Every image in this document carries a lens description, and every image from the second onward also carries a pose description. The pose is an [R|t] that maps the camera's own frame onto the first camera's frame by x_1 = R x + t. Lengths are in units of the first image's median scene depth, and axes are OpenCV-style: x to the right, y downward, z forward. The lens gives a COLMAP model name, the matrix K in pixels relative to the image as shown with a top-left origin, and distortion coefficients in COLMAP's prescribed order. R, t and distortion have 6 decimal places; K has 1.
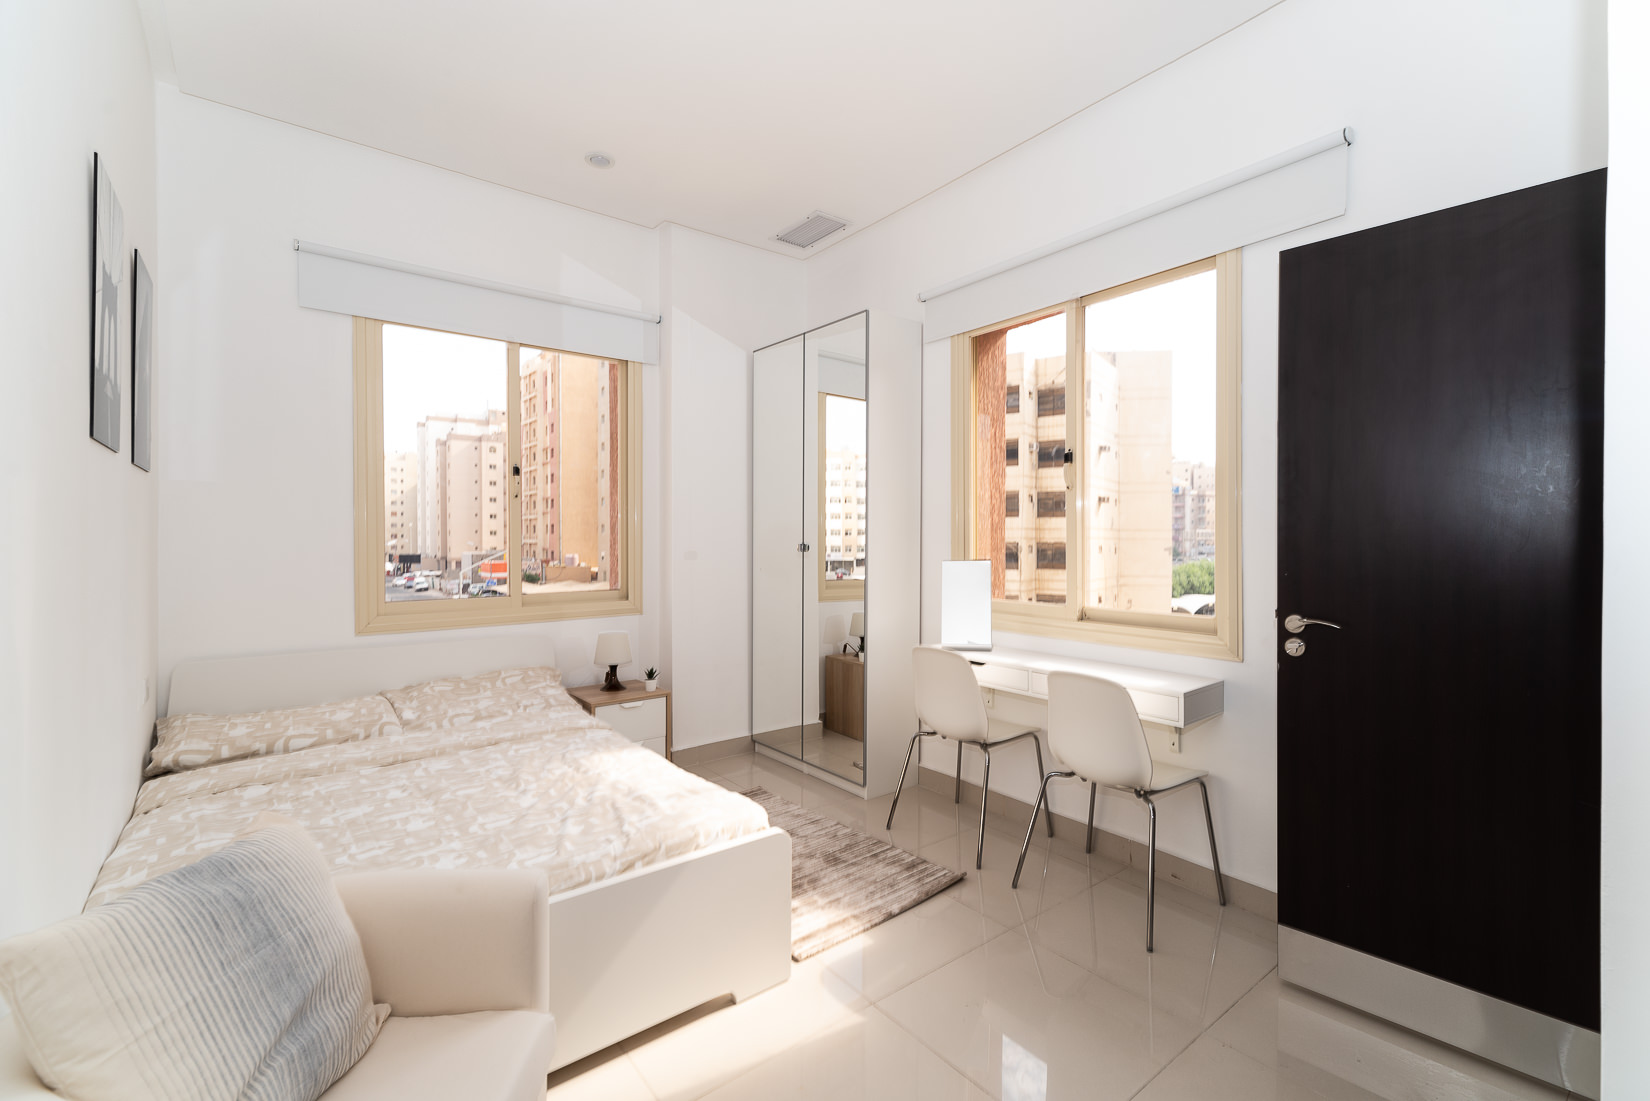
lens RADIAL K [[723.0, 0, 823.3], [0, 723.0, 546.6], [0, 0, 1]] dist [0.018102, 0.000408]
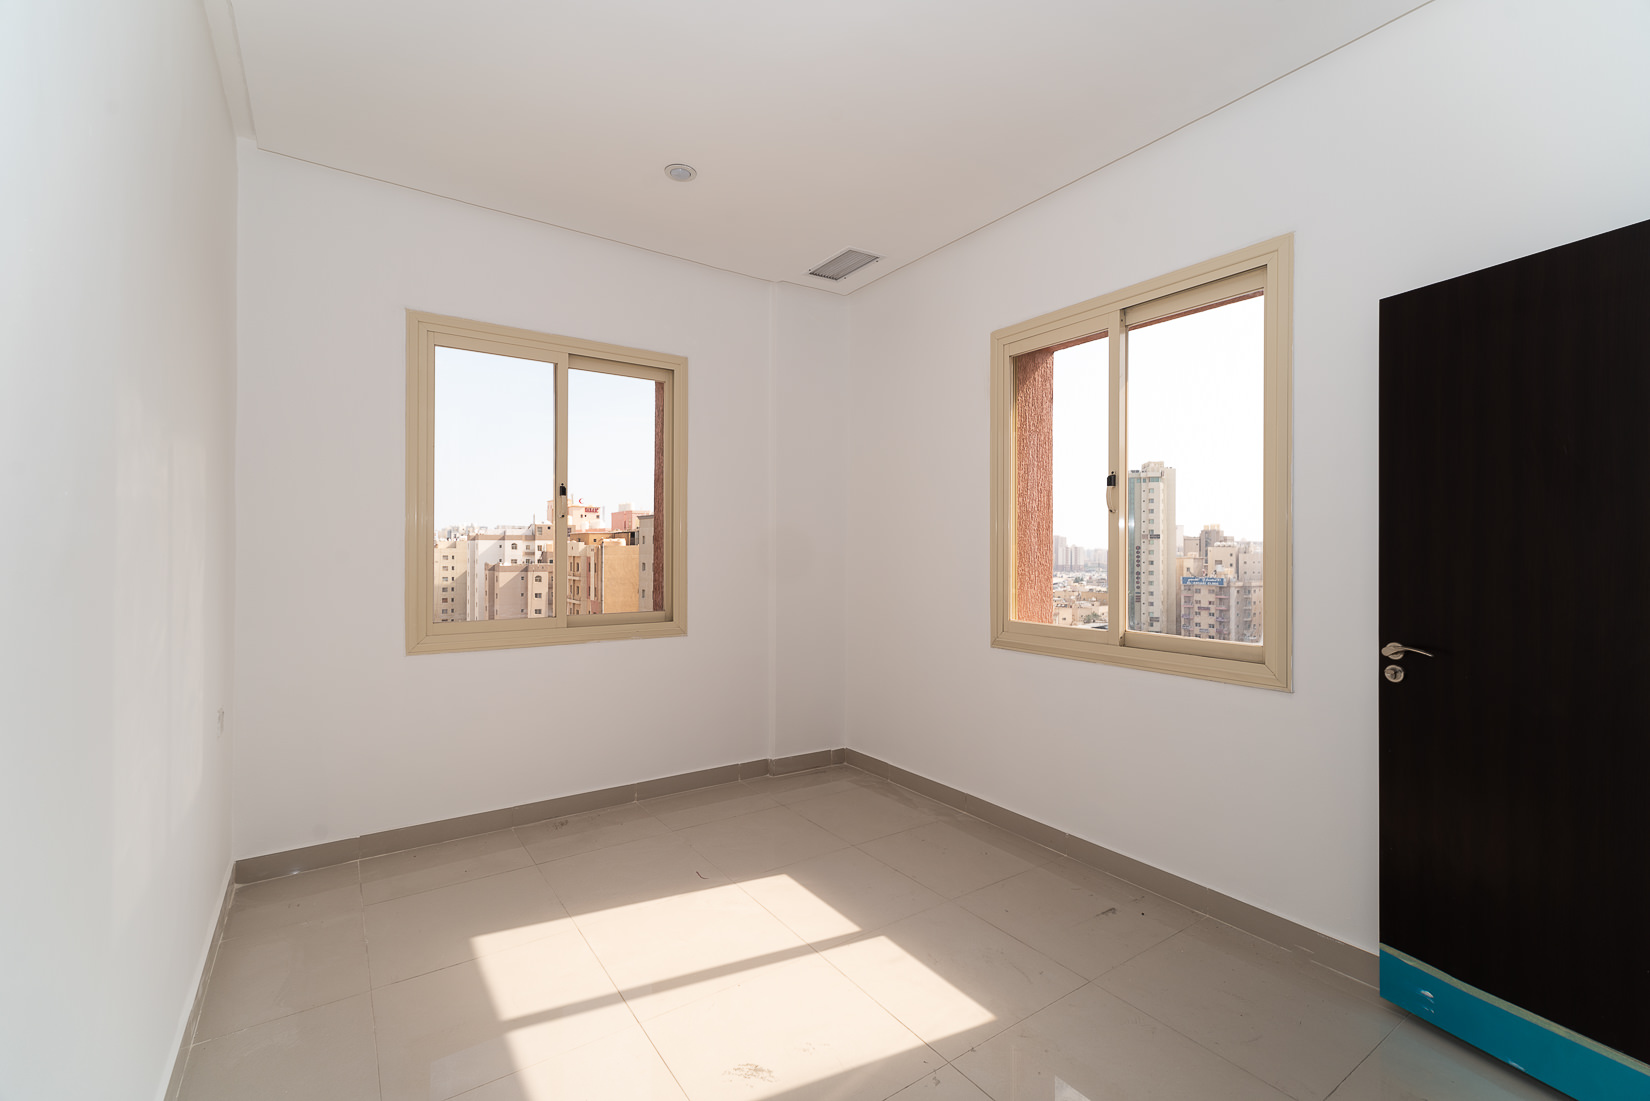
lens RADIAL K [[723.0, 0, 823.3], [0, 723.0, 546.6], [0, 0, 1]] dist [0.018102, 0.000408]
pose [[0.998642, 0.000157, -0.052100, 0.002437], [-0.000663, 0.999953, -0.009685, -0.113418], [0.052096, 0.009707, 0.998595, -0.006759]]
